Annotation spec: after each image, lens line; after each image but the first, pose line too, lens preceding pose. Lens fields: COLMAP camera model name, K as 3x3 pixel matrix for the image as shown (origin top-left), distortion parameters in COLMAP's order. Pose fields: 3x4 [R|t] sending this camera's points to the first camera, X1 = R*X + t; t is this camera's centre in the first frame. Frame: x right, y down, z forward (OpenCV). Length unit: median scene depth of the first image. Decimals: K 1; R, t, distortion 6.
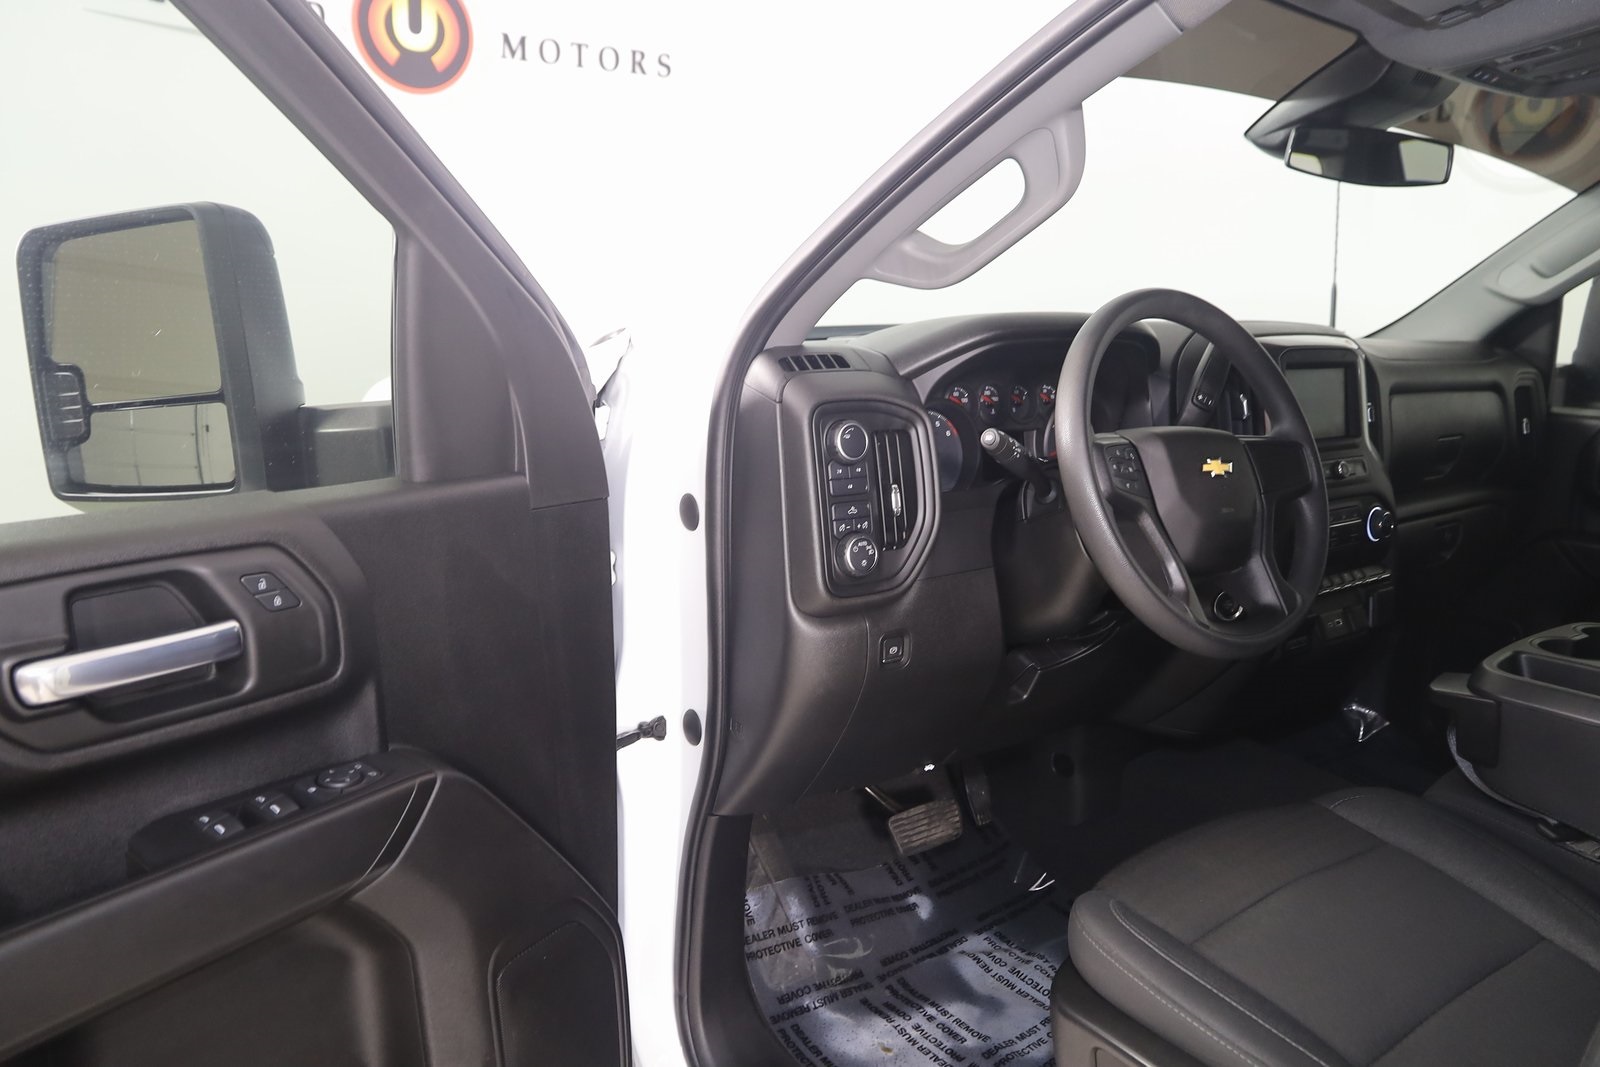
lens RADIAL K [[1091.0, 0, 800.0], [0, 1091.0, 533.5], [0, 0, 1]] dist [-0.104029, 0.060114]
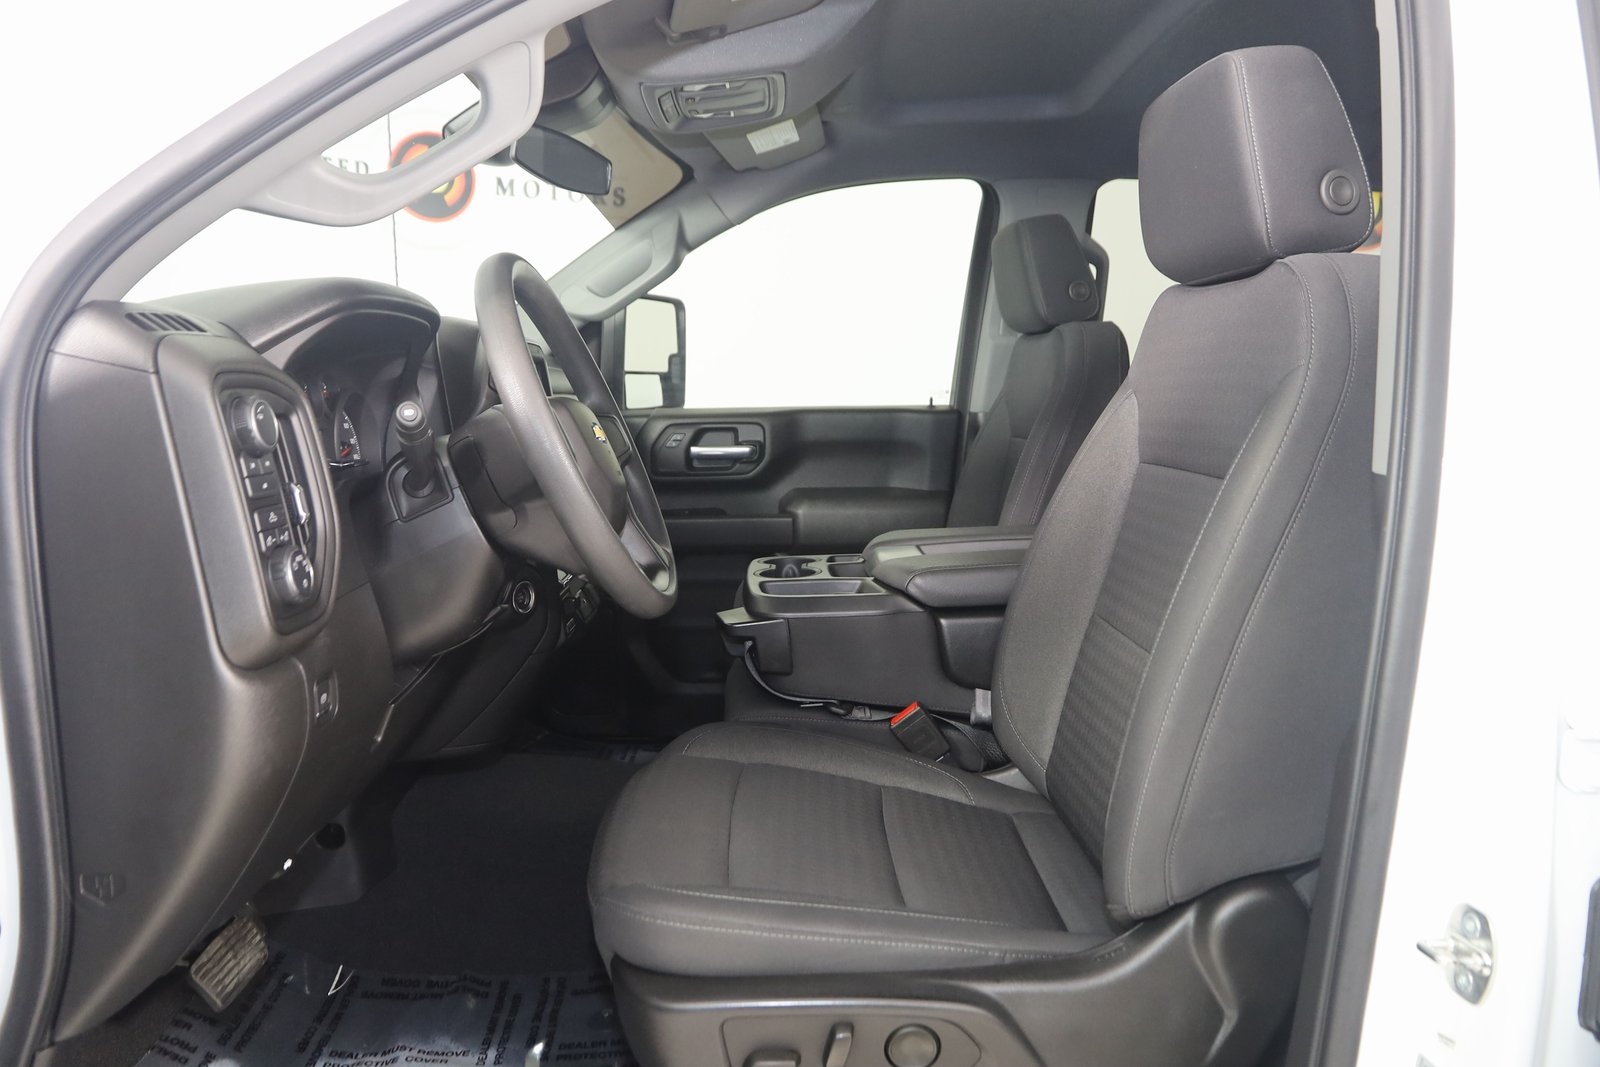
lens RADIAL K [[1091.0, 0, 800.0], [0, 1091.0, 533.5], [0, 0, 1]] dist [-0.104029, 0.060114]
pose [[0.533890, -0.125537, 0.836183, -0.349895], [0.182365, 0.982739, 0.031103, 0.030690], [-0.825654, 0.135885, 0.547568, 0.294679]]
